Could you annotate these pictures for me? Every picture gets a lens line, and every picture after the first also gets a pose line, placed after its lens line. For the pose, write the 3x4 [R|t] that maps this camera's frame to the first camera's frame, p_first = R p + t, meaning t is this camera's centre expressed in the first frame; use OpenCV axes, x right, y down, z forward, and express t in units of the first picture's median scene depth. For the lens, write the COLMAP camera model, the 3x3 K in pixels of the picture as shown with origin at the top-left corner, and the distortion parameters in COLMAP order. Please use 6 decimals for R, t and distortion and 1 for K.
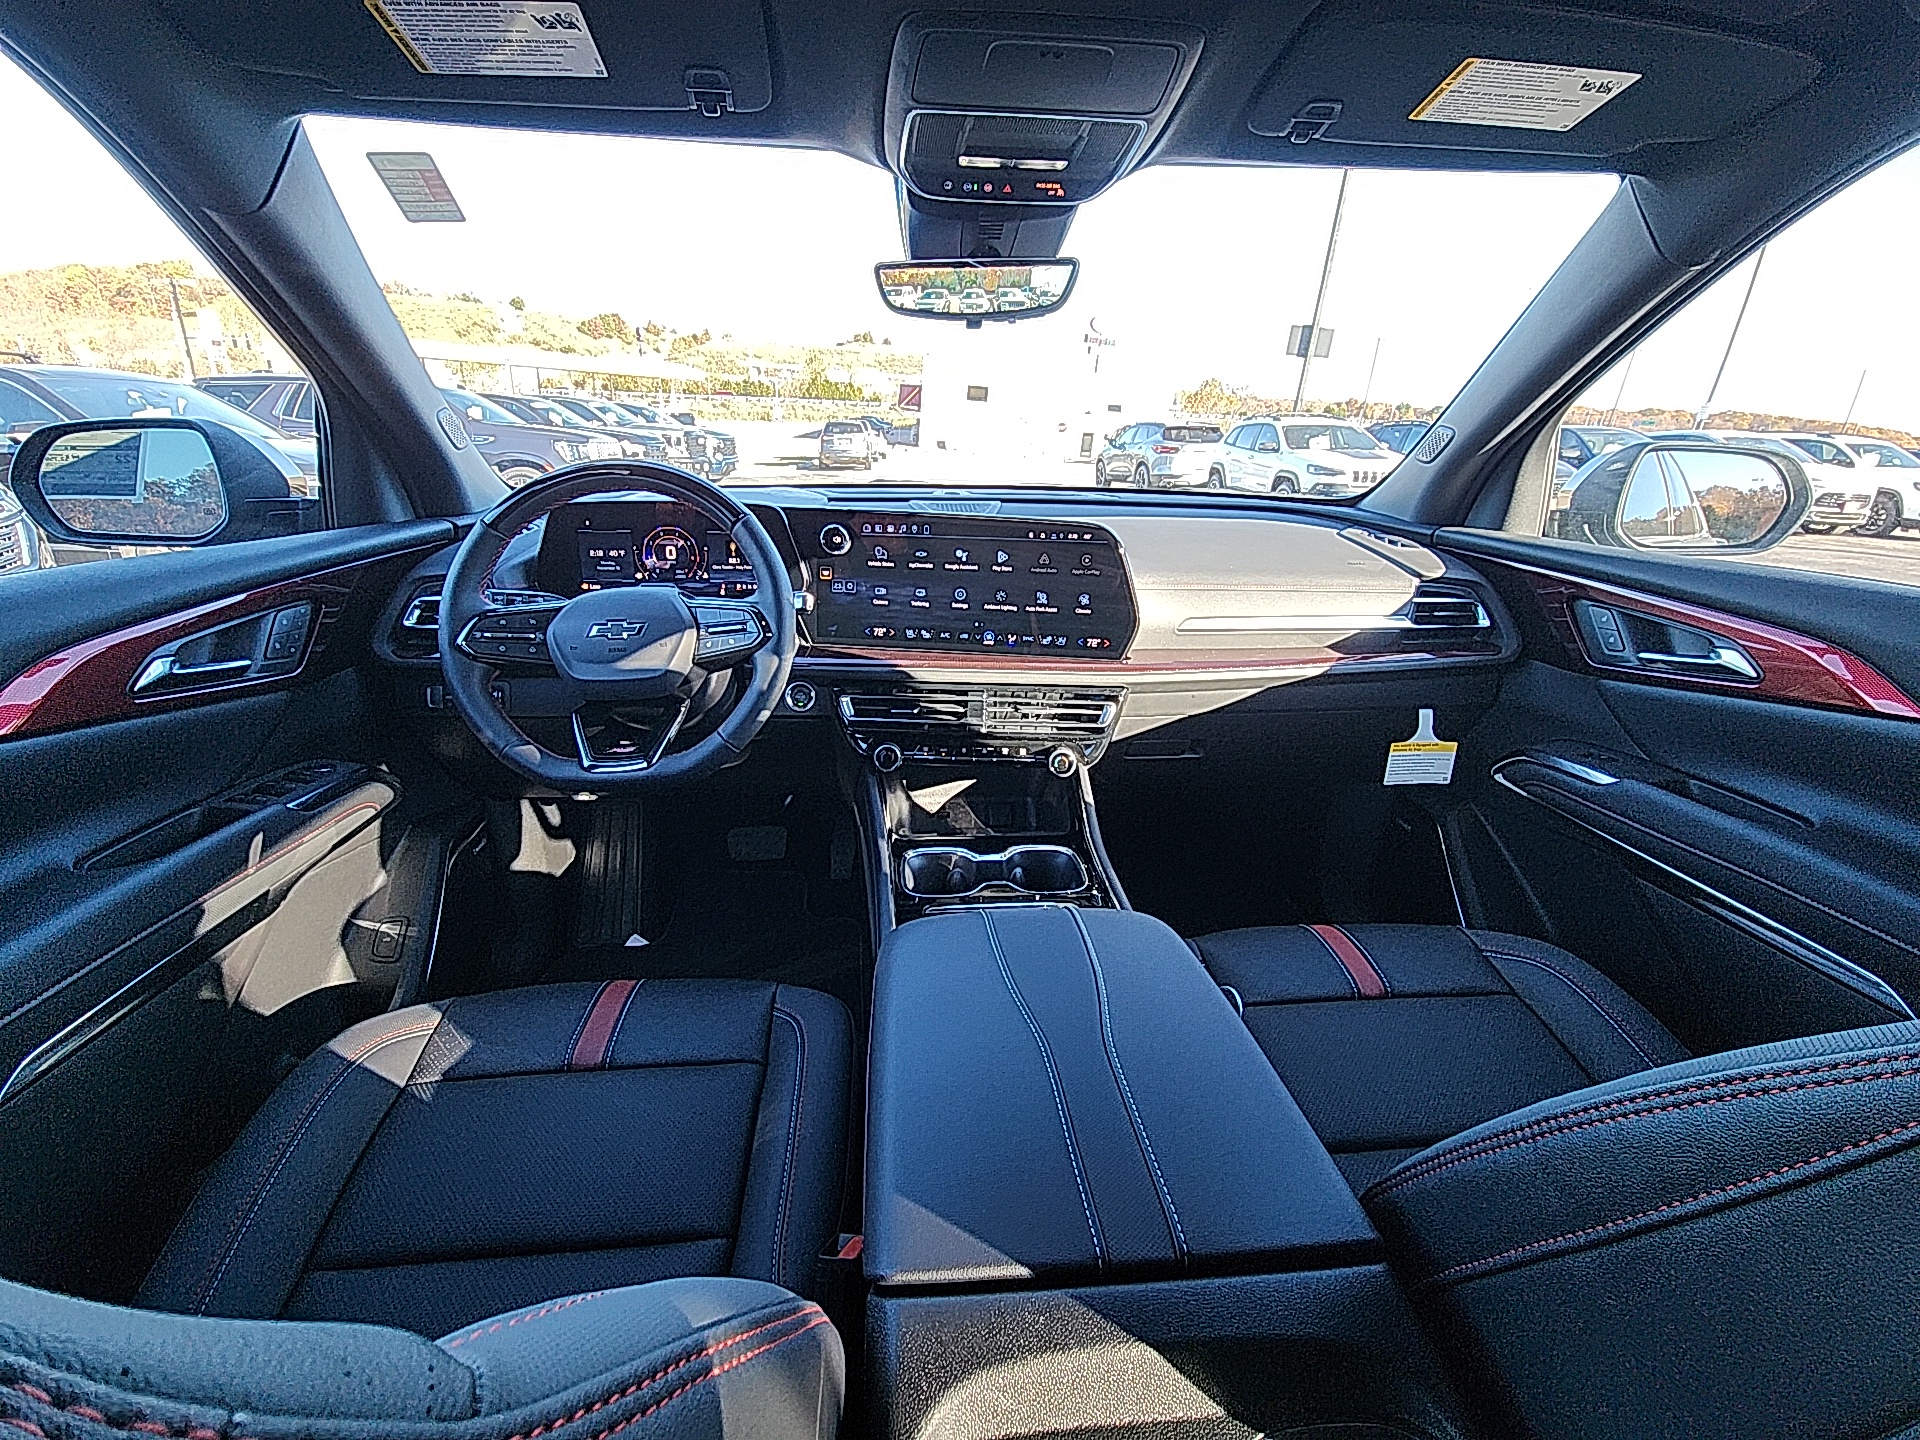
lens RADIAL K [[772.5, 0, 956.4], [0, 772.5, 701.7], [0, 0, 1]] dist [0.008569, -0.004624]
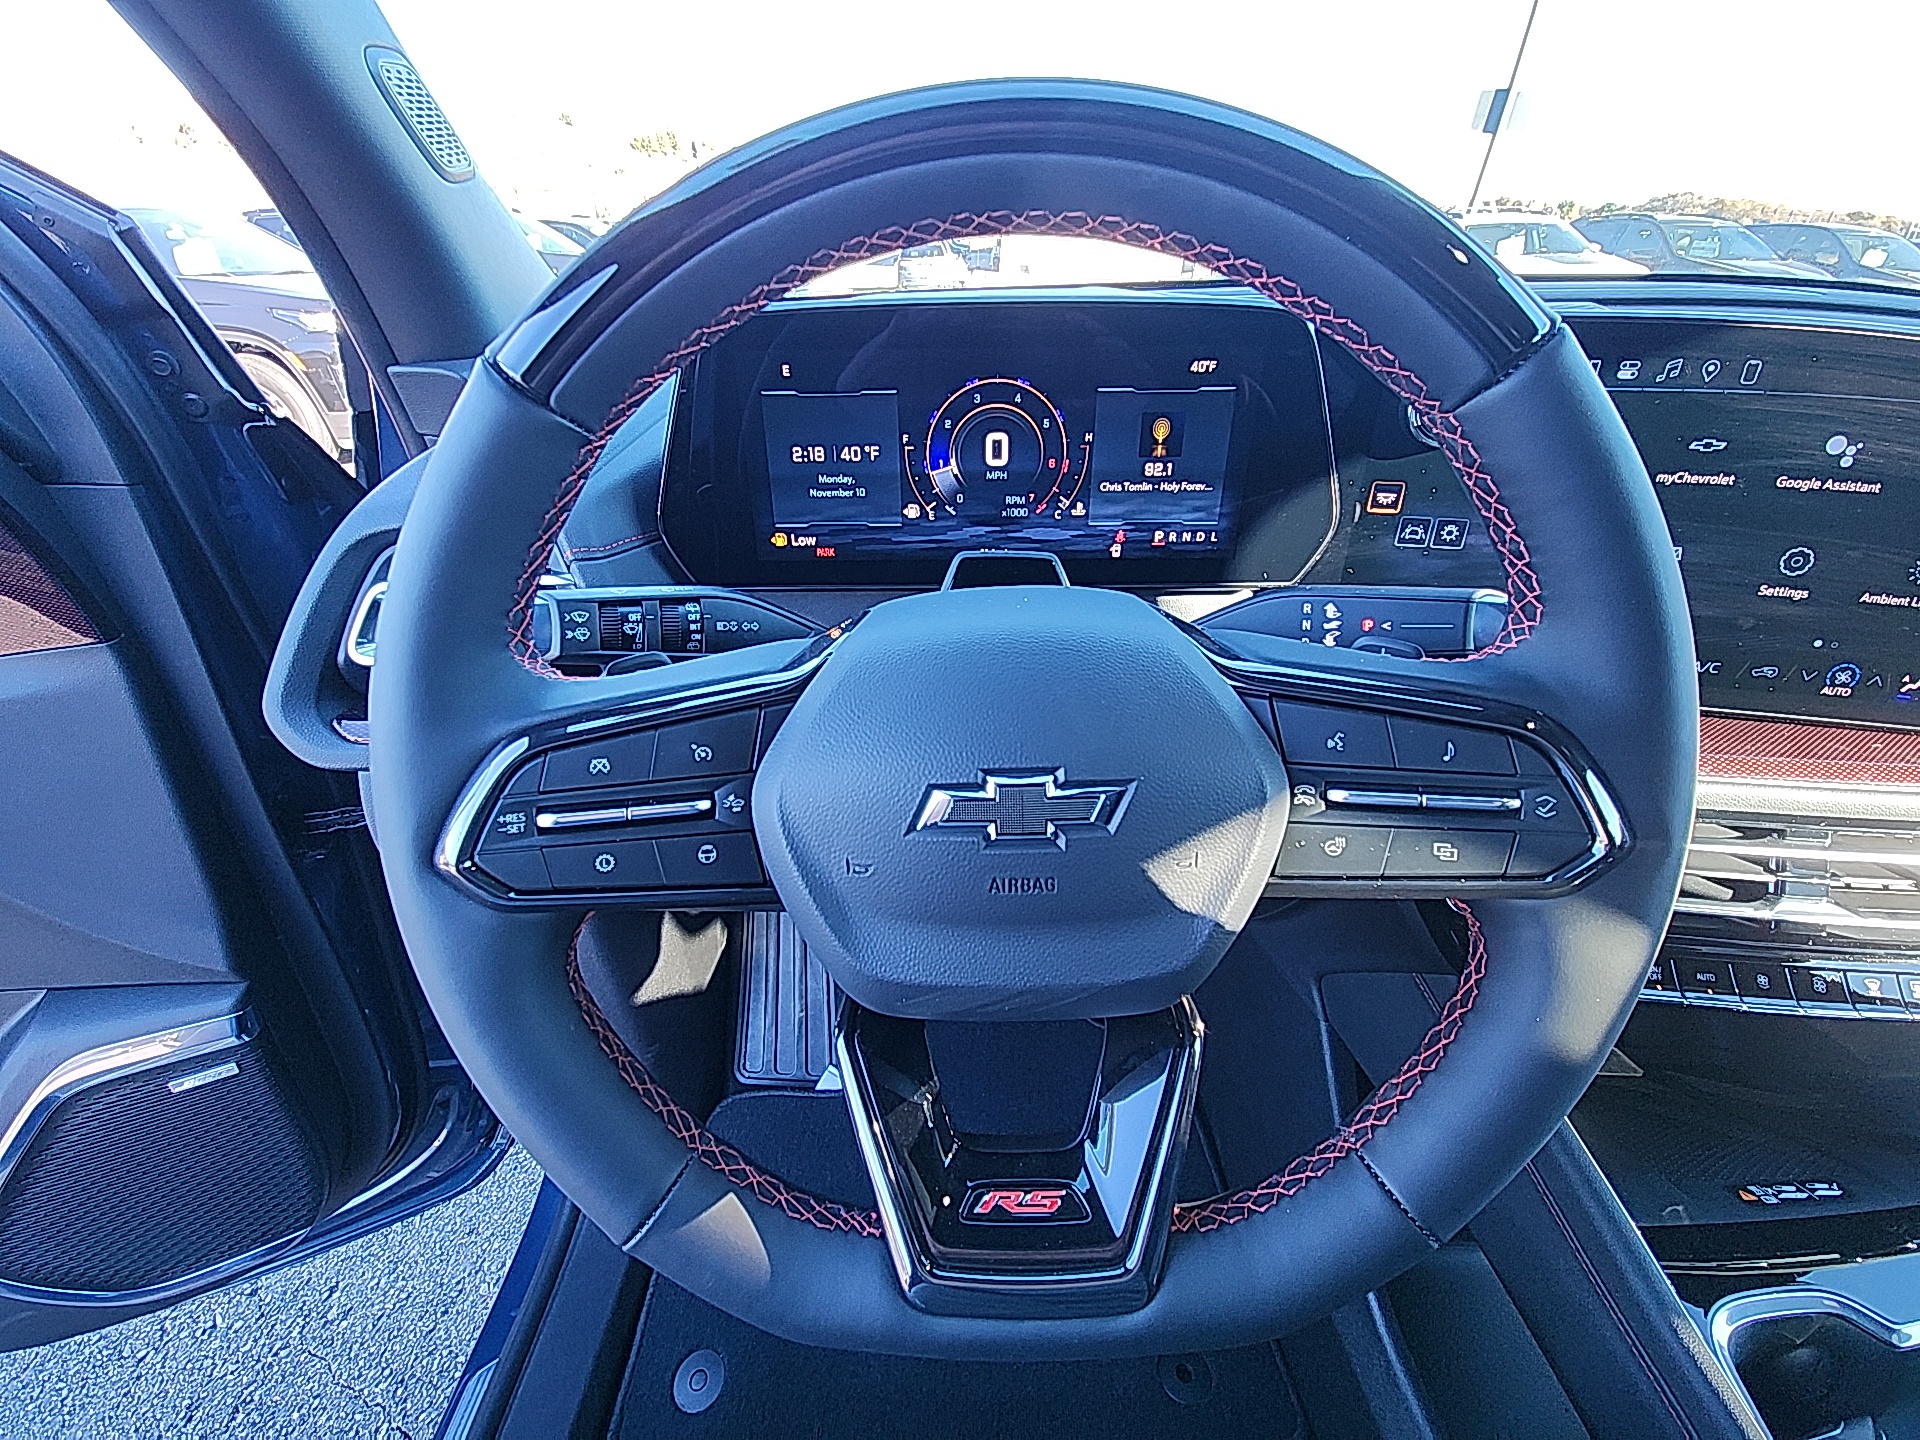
lens RADIAL K [[772.5, 0, 951.1], [0, 772.5, 698.2], [0, 0, 1]] dist [0.008569, -0.004624]
pose [[0.994800, 0.022482, -0.099335, -0.343438], [-0.003951, 0.983117, 0.182936, -0.139206], [0.101771, -0.181592, 0.978094, 0.591315]]
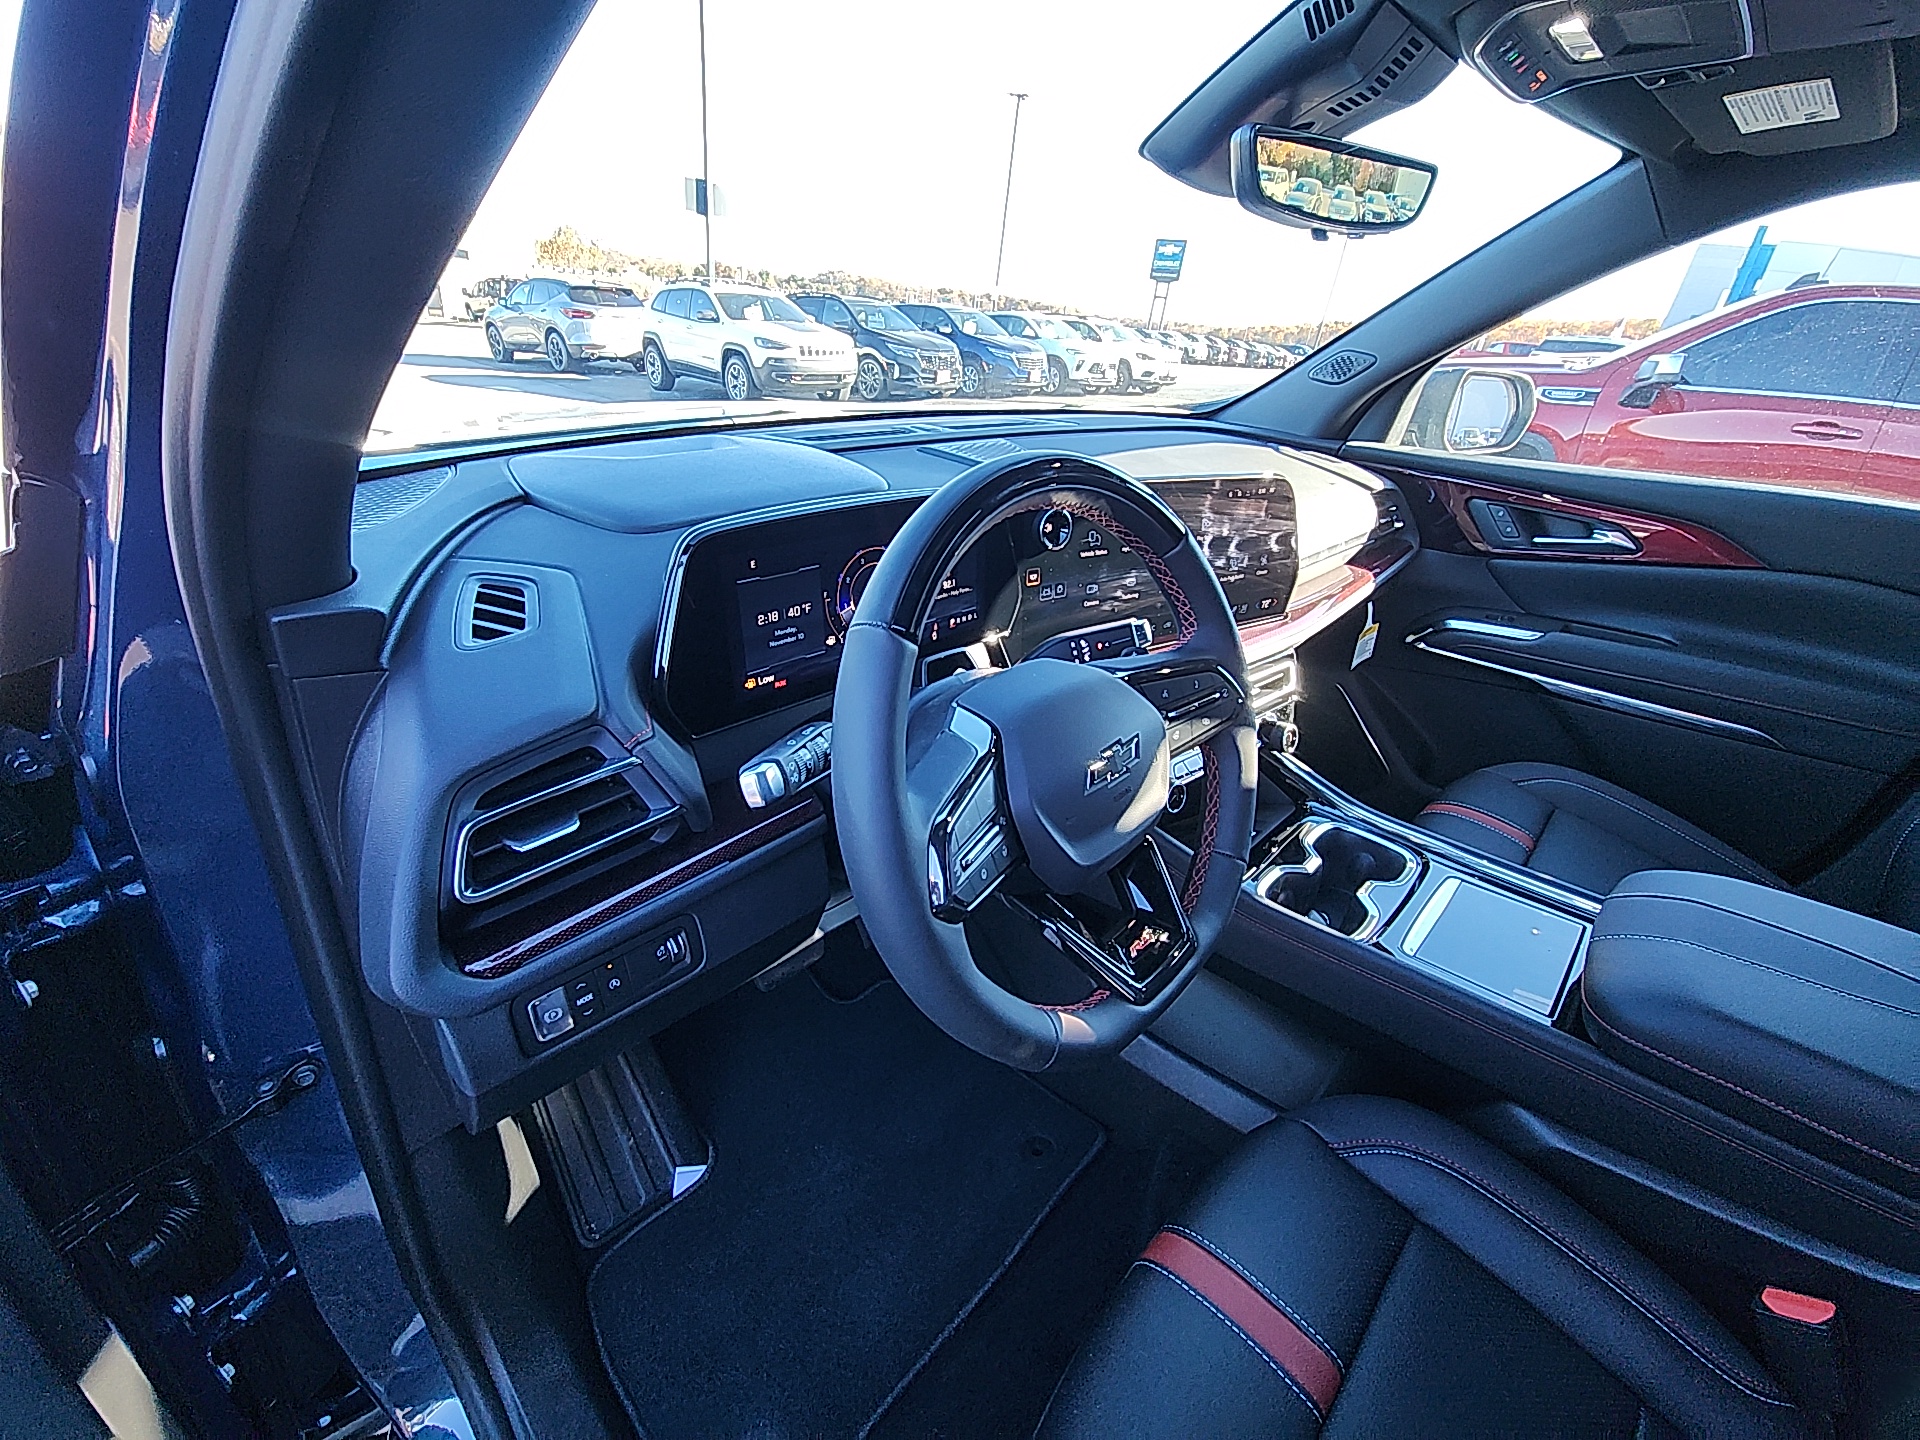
lens RADIAL K [[772.5, 0, 950.6], [0, 772.5, 701.8], [0, 0, 1]] dist [0.008569, -0.004624]
pose [[0.762552, -0.267229, 0.589155, -0.675950], [0.175741, 0.962019, 0.208889, -0.218850], [-0.622599, -0.055750, 0.780552, 0.493603]]
